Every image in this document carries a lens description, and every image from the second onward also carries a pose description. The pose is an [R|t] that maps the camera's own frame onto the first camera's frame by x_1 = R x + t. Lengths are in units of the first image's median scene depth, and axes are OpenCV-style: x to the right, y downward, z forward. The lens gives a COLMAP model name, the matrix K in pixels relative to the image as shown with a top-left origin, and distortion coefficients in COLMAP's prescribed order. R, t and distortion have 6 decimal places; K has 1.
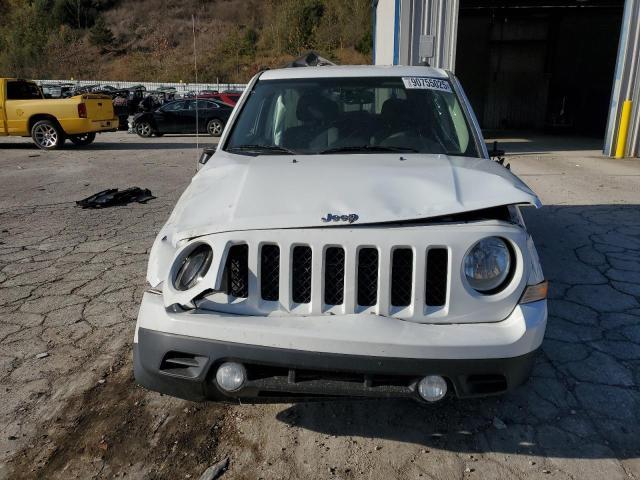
lens RADIAL K [[437.9, 0, 320.0], [0, 437.9, 240.0], [0, 0, 1]] dist [0.004080, 0.001569]
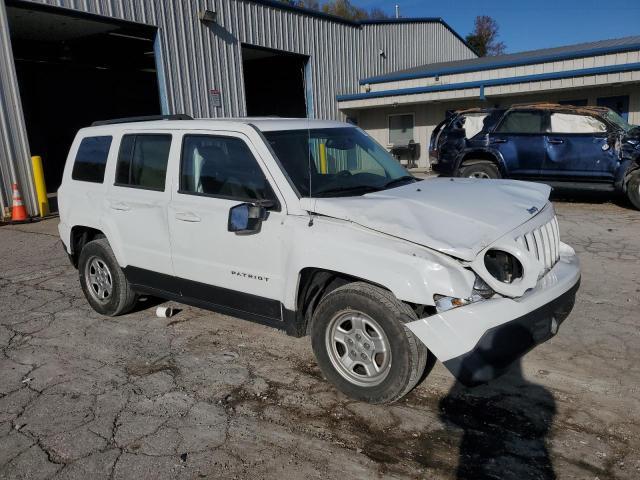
lens RADIAL K [[437.9, 0, 320.0], [0, 437.9, 240.0], [0, 0, 1]] dist [0.004080, 0.001569]
pose [[0.581133, -0.191202, 0.791029, -1.040252], [0.284513, 0.958405, 0.022640, -0.120269], [-0.762455, 0.211902, 0.611360, 0.370694]]
